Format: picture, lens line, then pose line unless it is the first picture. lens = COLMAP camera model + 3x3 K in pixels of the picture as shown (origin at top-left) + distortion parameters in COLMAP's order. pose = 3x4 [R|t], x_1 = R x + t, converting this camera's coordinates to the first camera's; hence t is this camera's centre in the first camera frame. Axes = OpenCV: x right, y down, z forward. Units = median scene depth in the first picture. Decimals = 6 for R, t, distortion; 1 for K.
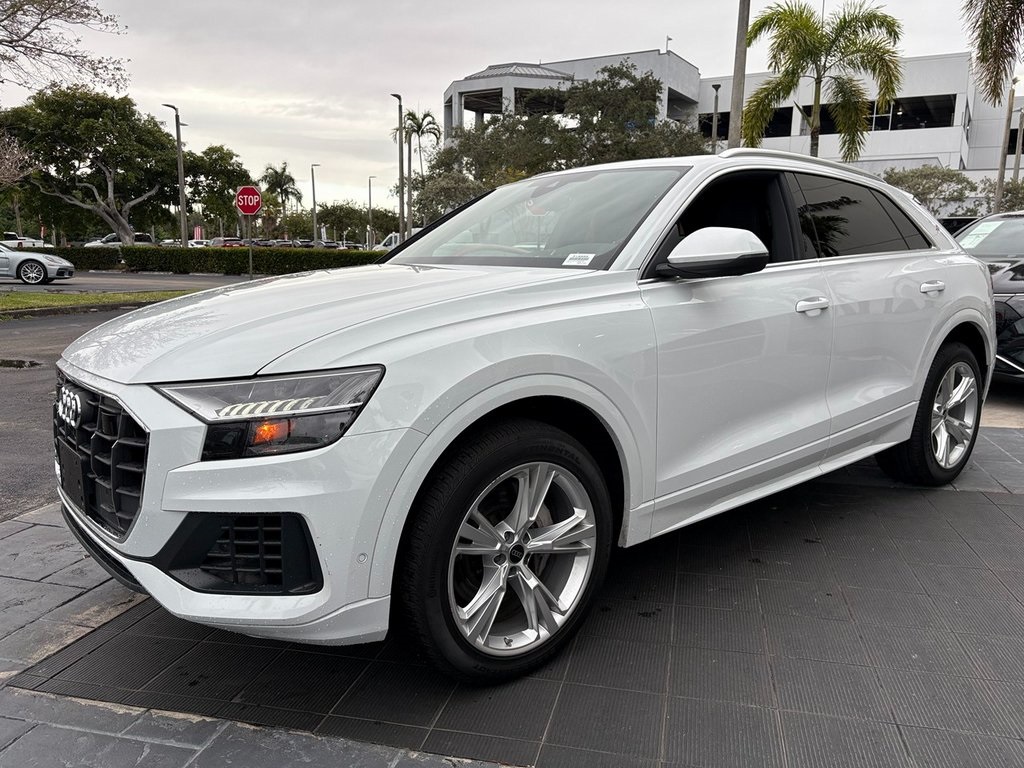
lens RADIAL K [[773.7, 0, 514.3], [0, 773.7, 391.1], [0, 0, 1]] dist [0.052232, -0.057455]
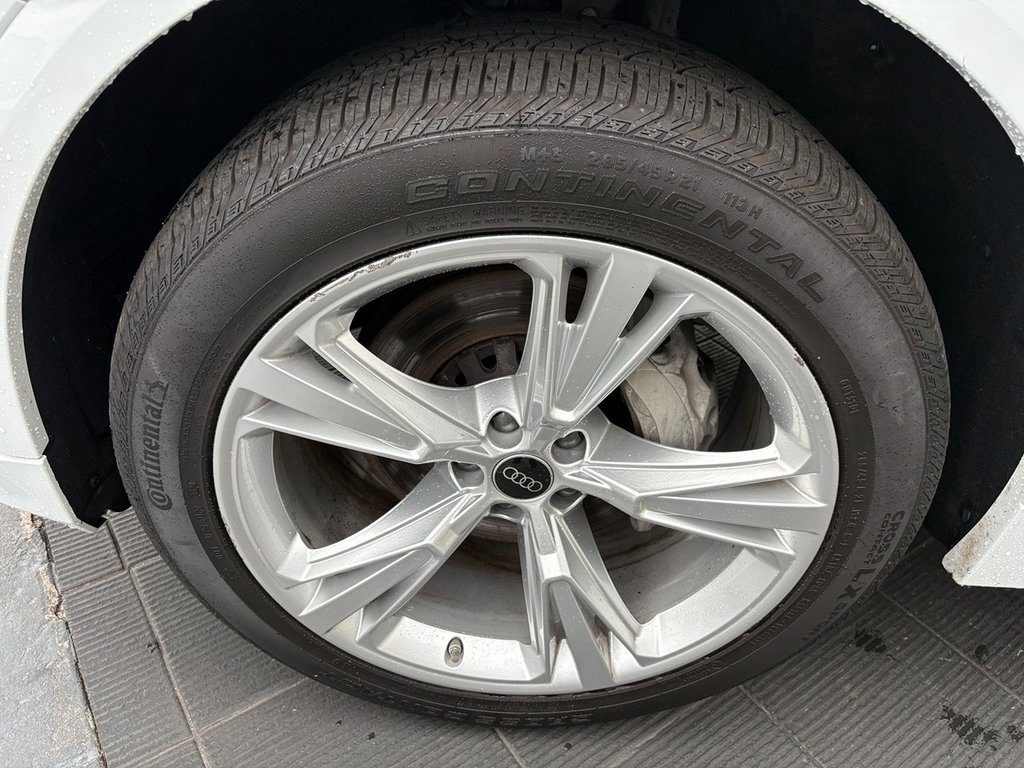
lens RADIAL K [[773.7, 0, 514.5], [0, 773.7, 384.2], [0, 0, 1]] dist [0.052232, -0.057455]
pose [[0.745245, 0.434738, -0.505581, 0.086657], [-0.175345, 0.859319, 0.480443, 0.008408], [0.643322, -0.269397, 0.716632, 0.438174]]
